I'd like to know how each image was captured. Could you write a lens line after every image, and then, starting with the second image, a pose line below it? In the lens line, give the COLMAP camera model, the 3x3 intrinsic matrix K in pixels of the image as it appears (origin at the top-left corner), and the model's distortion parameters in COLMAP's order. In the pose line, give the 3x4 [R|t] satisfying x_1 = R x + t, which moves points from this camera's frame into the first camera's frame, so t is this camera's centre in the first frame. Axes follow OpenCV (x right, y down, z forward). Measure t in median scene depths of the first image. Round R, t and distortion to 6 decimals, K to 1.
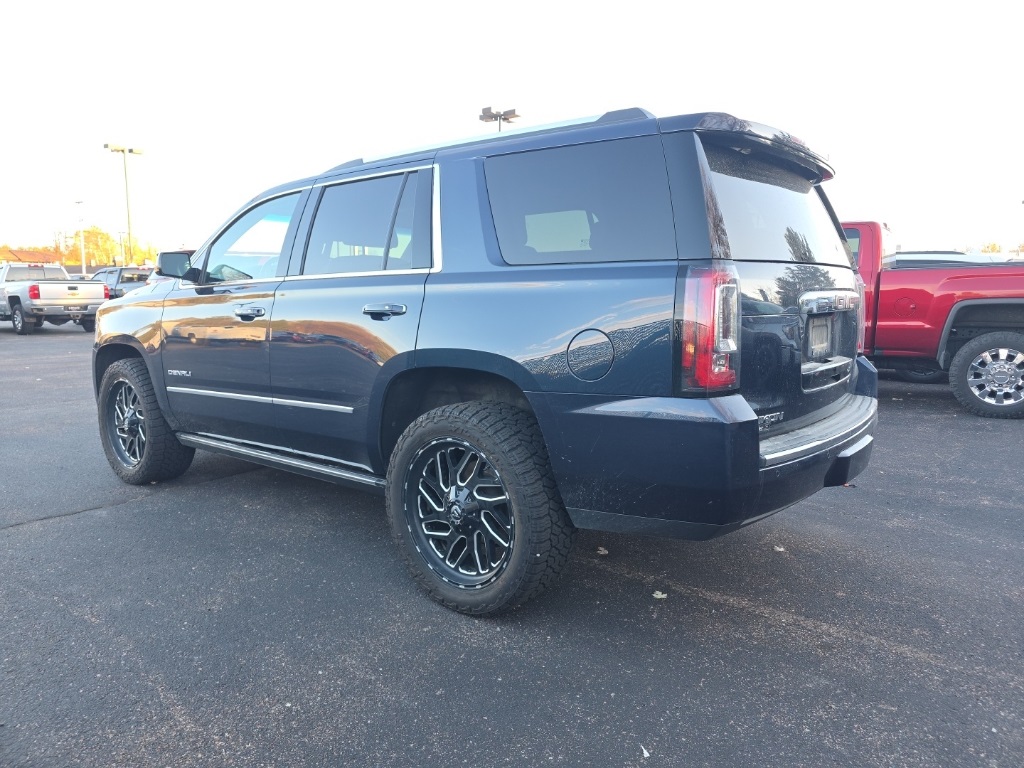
lens RADIAL K [[684.4, 0, 512.0], [0, 684.4, 384.0], [0, 0, 1]] dist [-0.004581, -0.000601]
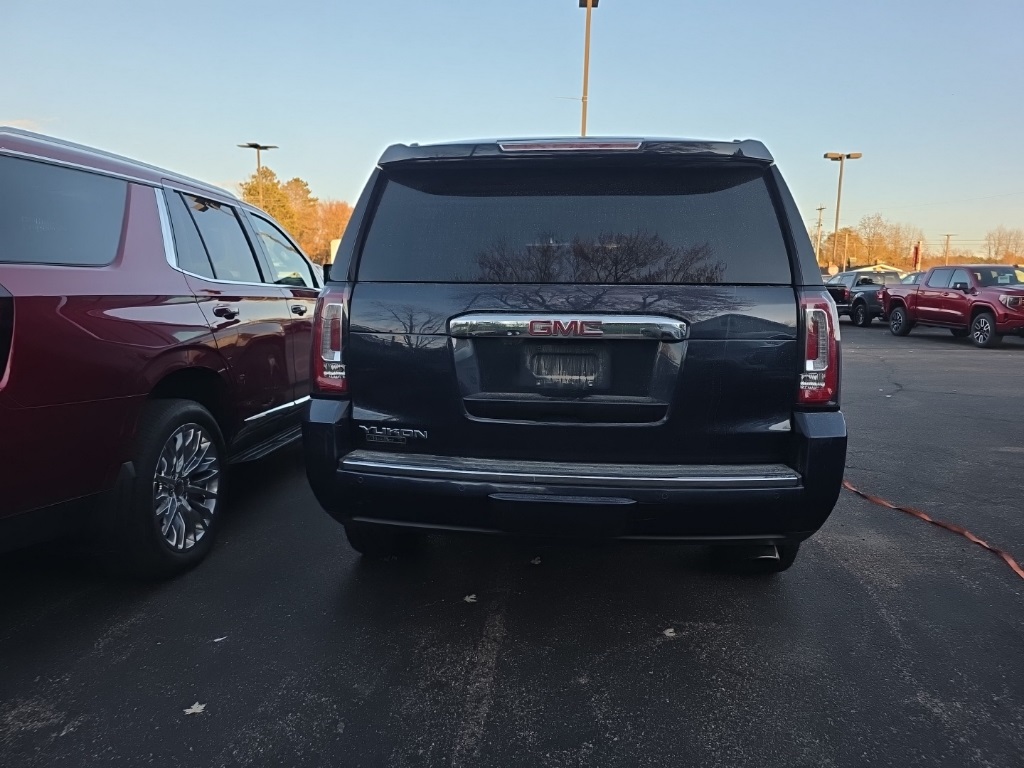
lens RADIAL K [[677.9, 0, 514.1], [0, 677.9, 394.6], [0, 0, 1]] dist [0.034301, -0.000036]
pose [[0.560976, 0.131658, -0.817296, 1.085598], [-0.122123, 0.989632, 0.075596, -0.089763], [0.818775, 0.057403, 0.571238, 0.449892]]
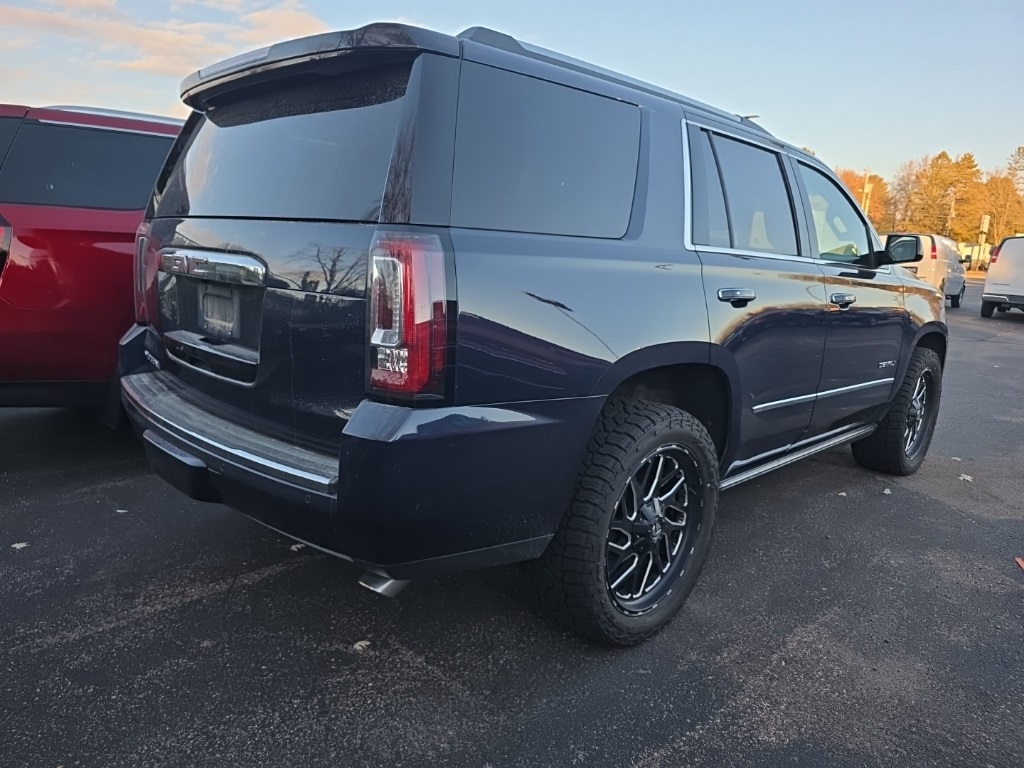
lens RADIAL K [[684.4, 0, 512.0], [0, 684.4, 384.0], [0, 0, 1]] dist [-0.004581, -0.000601]
pose [[-0.078859, 0.191288, -0.978361, 1.184642], [-0.182749, 0.962011, 0.202822, -0.205813], [0.979992, 0.194789, -0.040906, 1.343044]]
